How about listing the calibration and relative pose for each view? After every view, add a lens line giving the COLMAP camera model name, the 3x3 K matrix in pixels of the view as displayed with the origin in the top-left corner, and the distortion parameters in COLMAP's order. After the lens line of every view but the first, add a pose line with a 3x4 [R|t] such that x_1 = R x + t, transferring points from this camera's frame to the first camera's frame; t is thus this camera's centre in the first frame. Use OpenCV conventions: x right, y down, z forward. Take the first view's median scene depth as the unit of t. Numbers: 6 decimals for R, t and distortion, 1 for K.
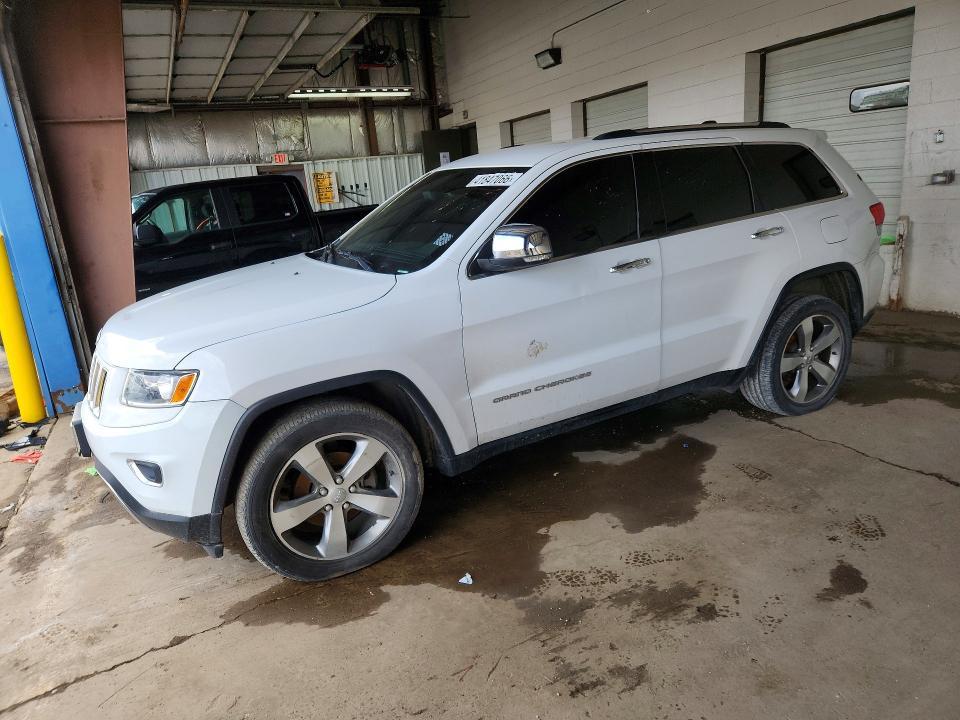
lens RADIAL K [[650.5, 0, 481.9], [0, 650.5, 372.2], [0, 0, 1]] dist [-0.000654, -0.000194]
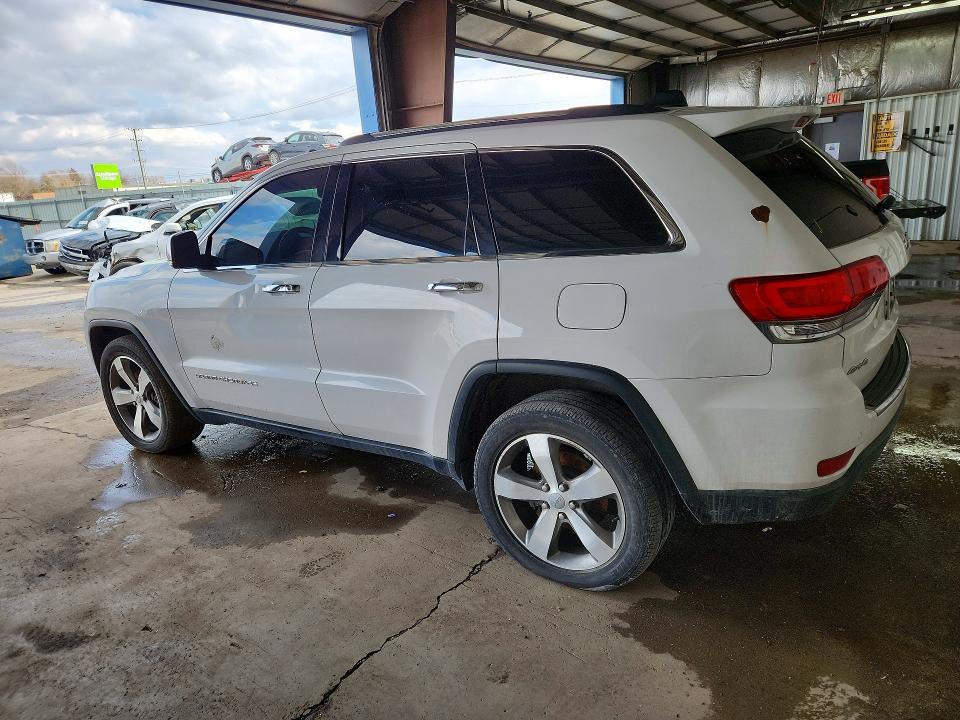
lens RADIAL K [[661.5, 0, 480.0], [0, 661.5, 360.0], [0, 0, 1]] dist [0.010151, 0.002179]
pose [[0.466572, 0.285775, -0.837044, 0.944905], [-0.214333, 0.954689, 0.206470, -0.258263], [0.858121, 0.083073, 0.506683, 0.598521]]
